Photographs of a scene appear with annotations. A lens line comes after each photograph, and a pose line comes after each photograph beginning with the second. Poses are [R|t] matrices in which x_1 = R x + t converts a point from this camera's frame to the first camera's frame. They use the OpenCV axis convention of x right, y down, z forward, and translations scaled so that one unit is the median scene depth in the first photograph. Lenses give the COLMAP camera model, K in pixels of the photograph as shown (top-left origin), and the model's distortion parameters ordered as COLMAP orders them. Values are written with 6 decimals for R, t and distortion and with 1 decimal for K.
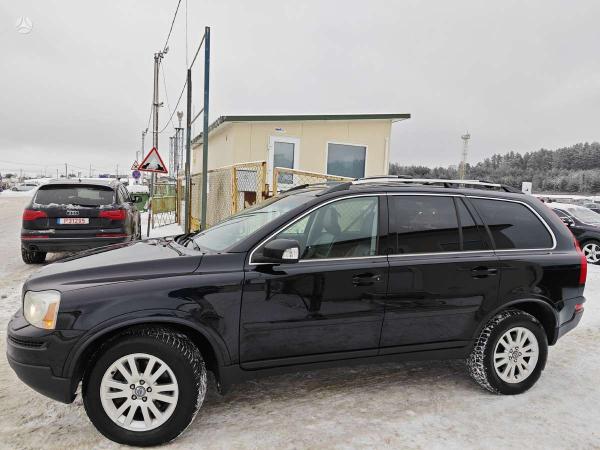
lens RADIAL K [[401.6, 0, 300.0], [0, 401.6, 225.0], [0, 0, 1]] dist [0.068679, -0.057675]
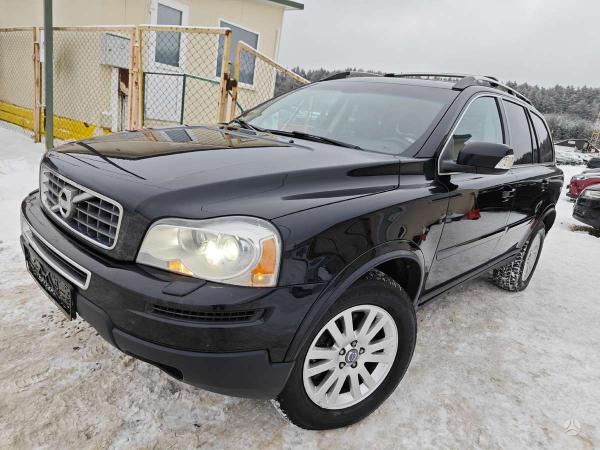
lens RADIAL K [[402.4, 0, 303.7], [0, 402.4, 226.9], [0, 0, 1]] dist [0.059673, -0.049368]
pose [[0.866162, -0.043951, 0.497827, -0.224106], [-0.072833, 0.974389, 0.212747, 0.015507], [-0.494428, -0.220531, 0.840778, 0.144566]]
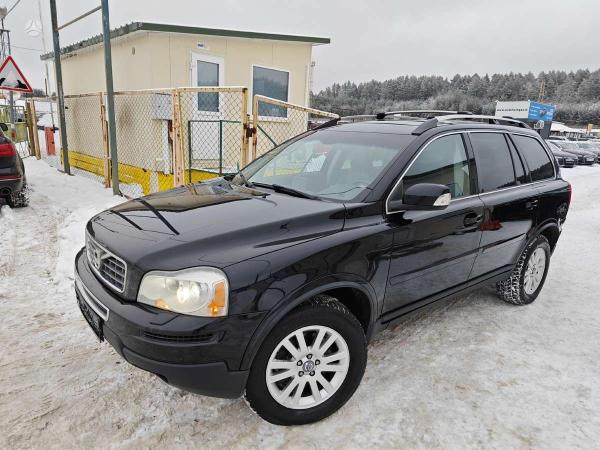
lens RADIAL K [[401.6, 0, 300.0], [0, 401.6, 225.0], [0, 0, 1]] dist [0.068679, -0.057675]
pose [[0.931086, -0.081241, 0.355640, -0.195880], [0.017266, 0.983608, 0.179490, -0.013653], [-0.364392, -0.160980, 0.917226, 0.072327]]
